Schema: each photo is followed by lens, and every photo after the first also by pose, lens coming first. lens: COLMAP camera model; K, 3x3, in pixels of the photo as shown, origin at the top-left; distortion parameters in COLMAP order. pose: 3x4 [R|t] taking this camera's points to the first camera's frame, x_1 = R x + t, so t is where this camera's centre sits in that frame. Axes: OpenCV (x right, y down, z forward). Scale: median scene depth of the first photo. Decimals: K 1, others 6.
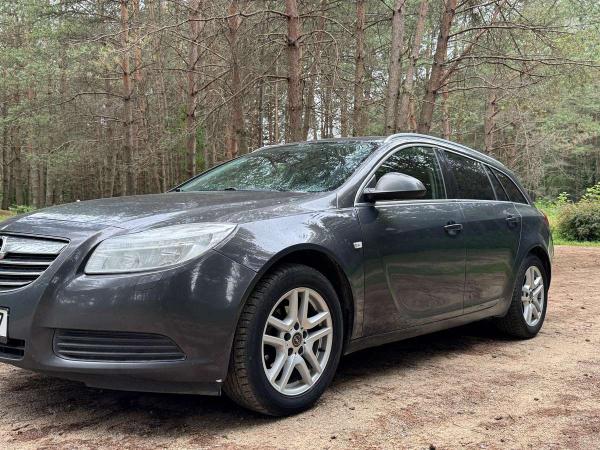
lens RADIAL K [[490.3, 0, 300.0], [0, 490.3, 225.0], [0, 0, 1]] dist [0.046079, -0.008199]
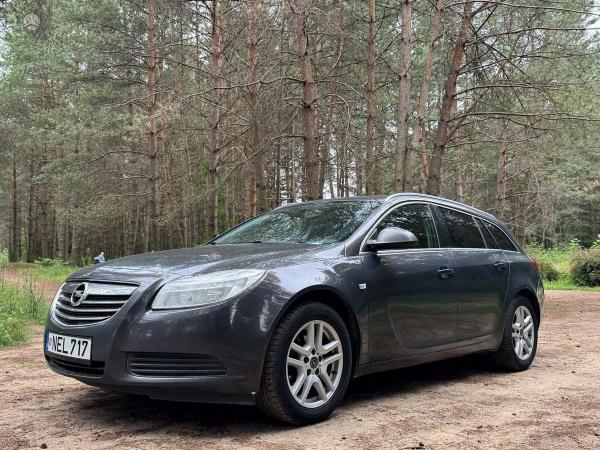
lens RADIAL K [[490.3, 0, 300.0], [0, 490.3, 225.0], [0, 0, 1]] dist [0.046079, -0.008199]
pose [[0.999278, -0.014896, -0.034944, 0.005668], [0.011346, 0.994956, -0.099669, 0.007689], [0.036252, 0.099201, 0.994407, -0.223324]]
